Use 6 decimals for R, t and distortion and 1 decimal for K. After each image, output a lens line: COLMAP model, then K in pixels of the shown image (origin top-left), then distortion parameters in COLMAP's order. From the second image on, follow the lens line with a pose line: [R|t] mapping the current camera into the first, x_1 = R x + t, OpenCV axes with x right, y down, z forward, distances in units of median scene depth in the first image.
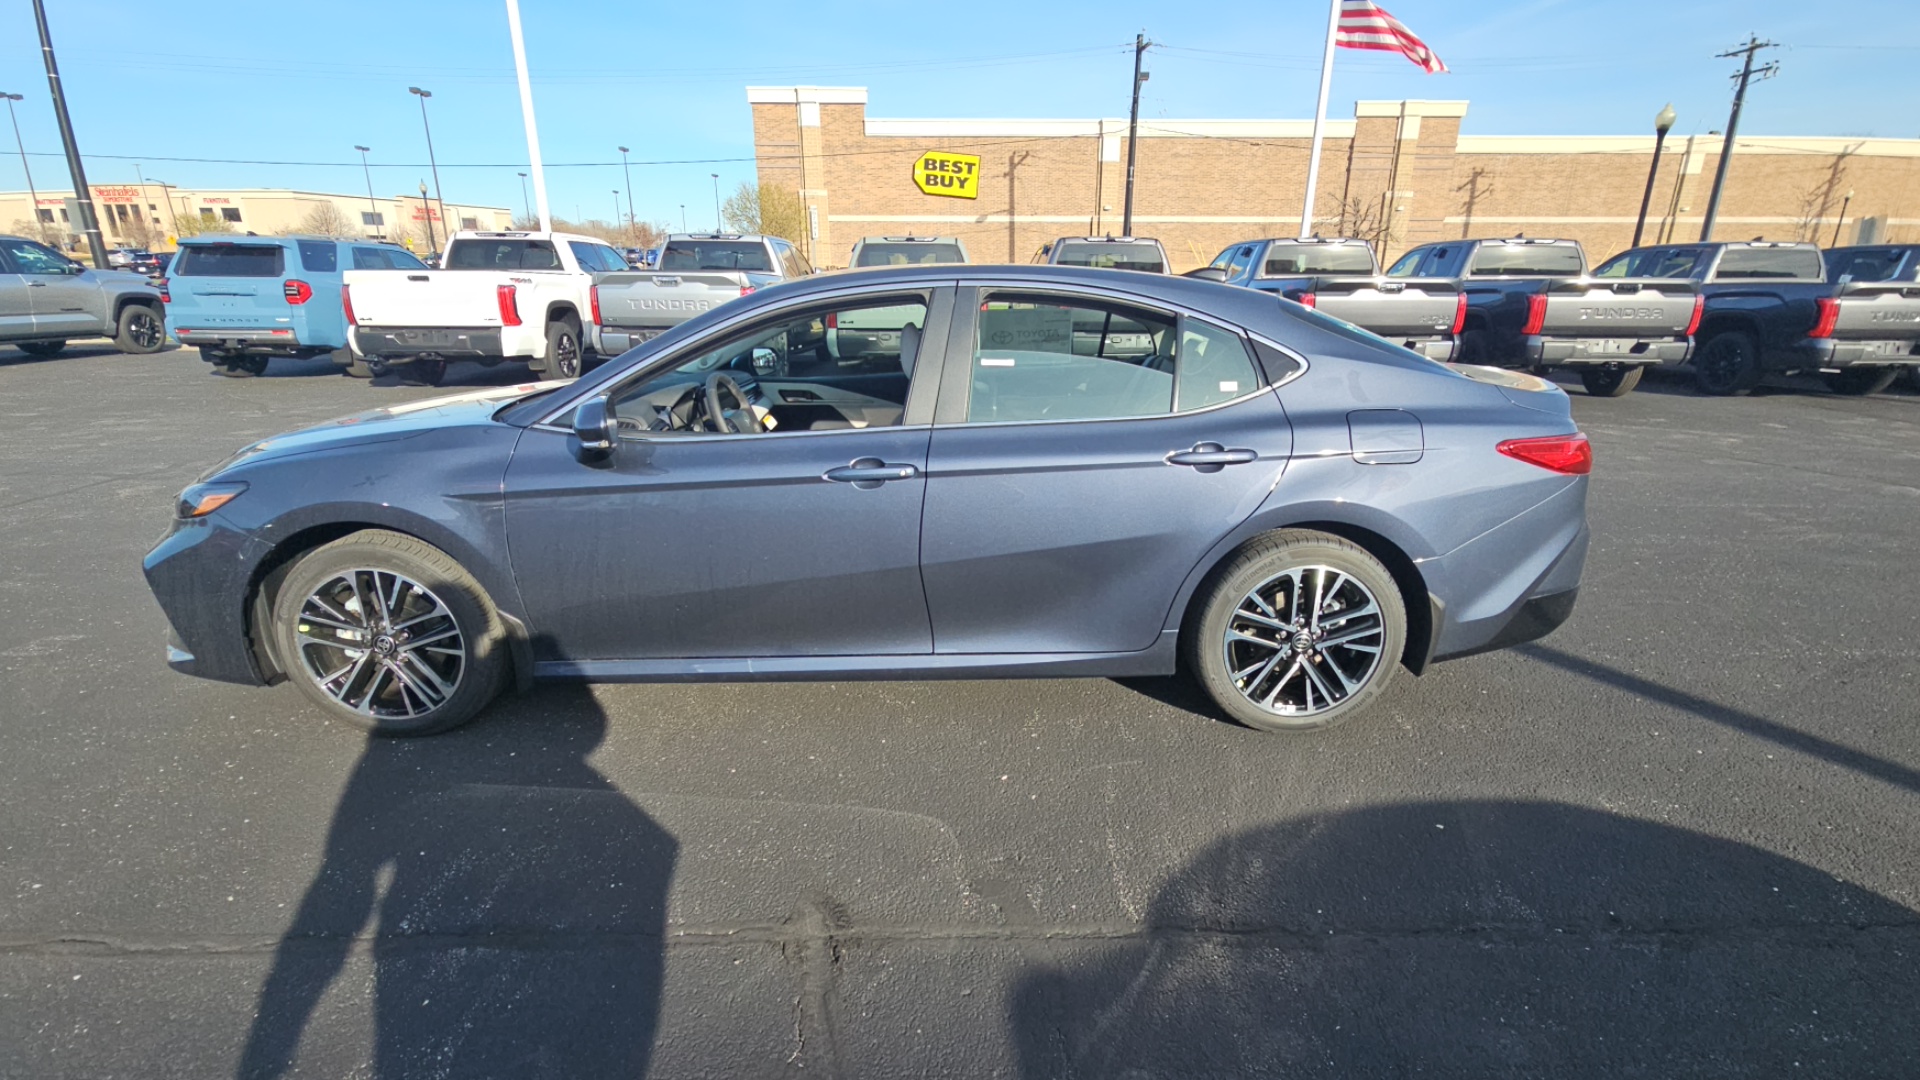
lens RADIAL K [[851.2, 0, 972.2], [0, 851.2, 545.7], [0, 0, 1]] dist [0.006241, -0.006531]
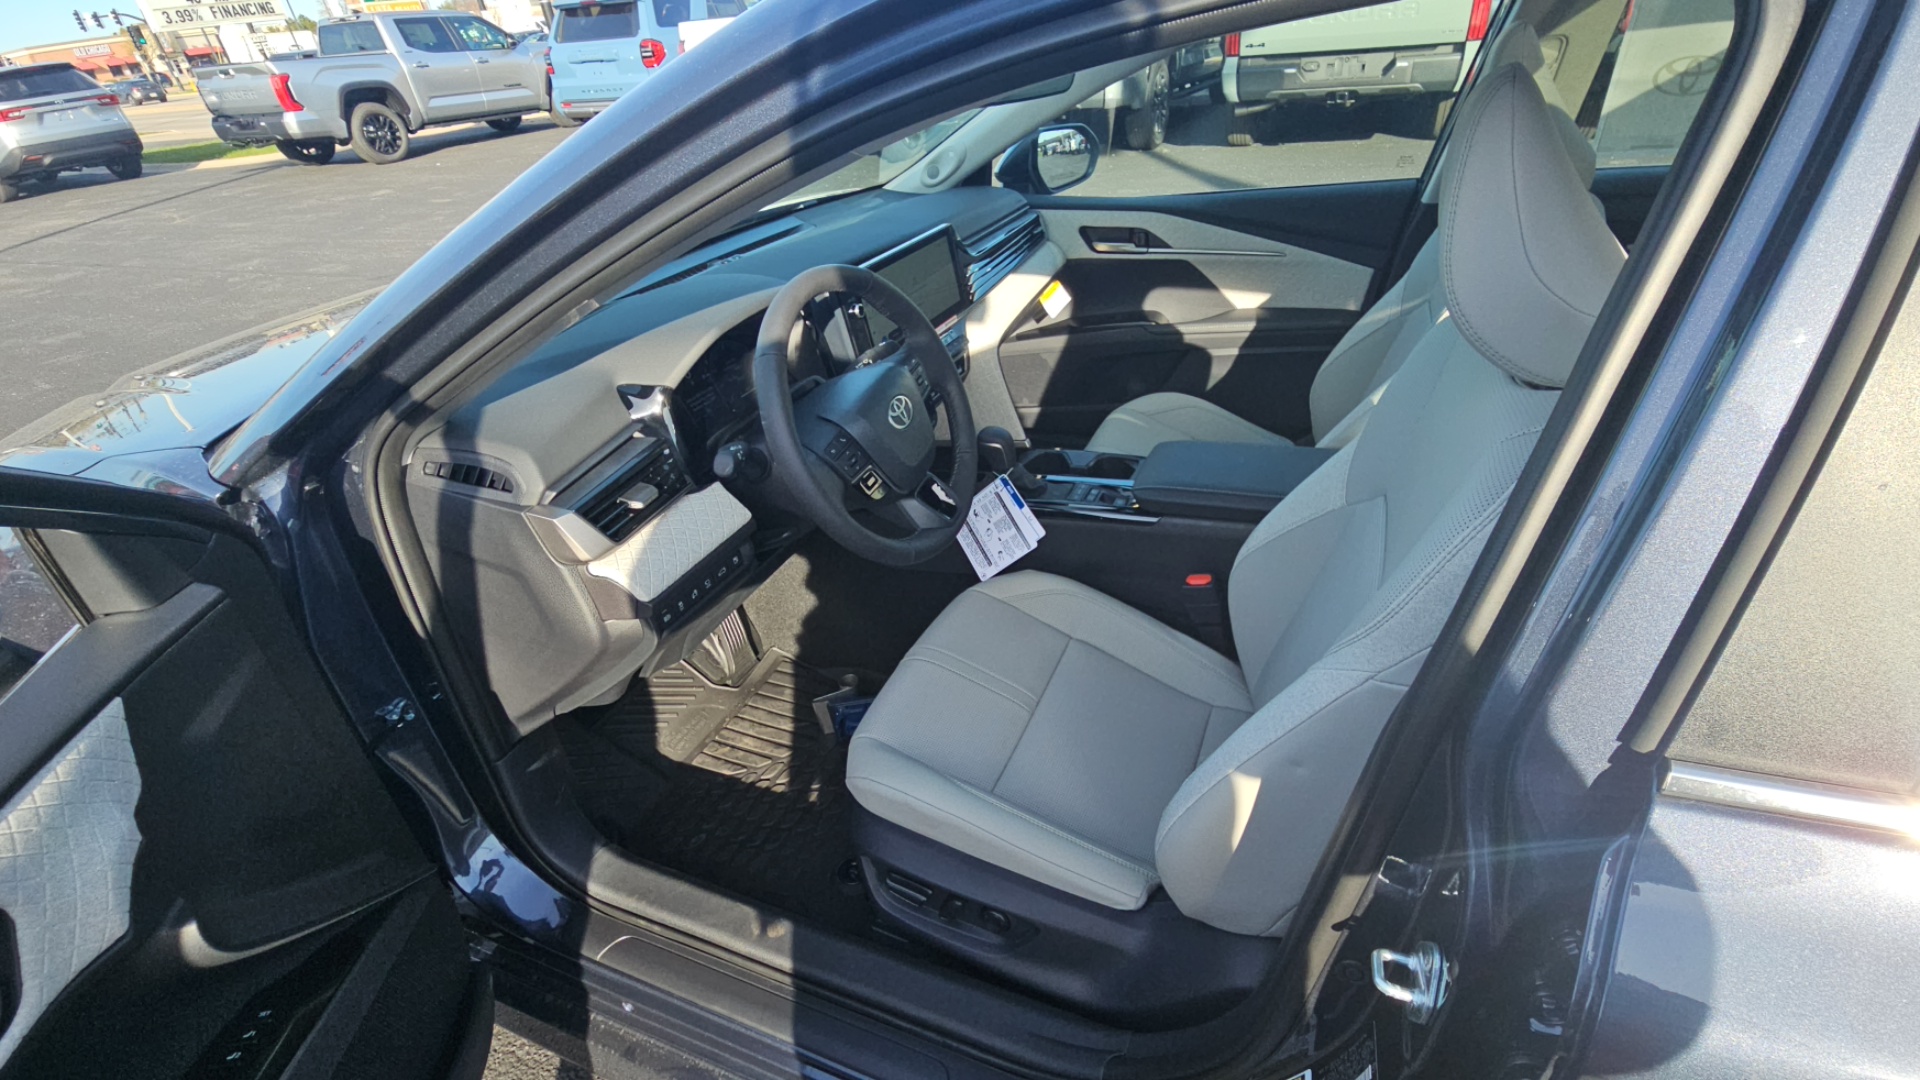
lens RADIAL K [[851.2, 0, 986.7], [0, 851.2, 543.9], [0, 0, 1]] dist [0.006241, -0.006531]
pose [[0.914964, 0.145120, -0.376538, -0.025989], [-0.038987, 0.960523, 0.275455, -0.052825], [0.401648, -0.237351, 0.884502, 0.192753]]
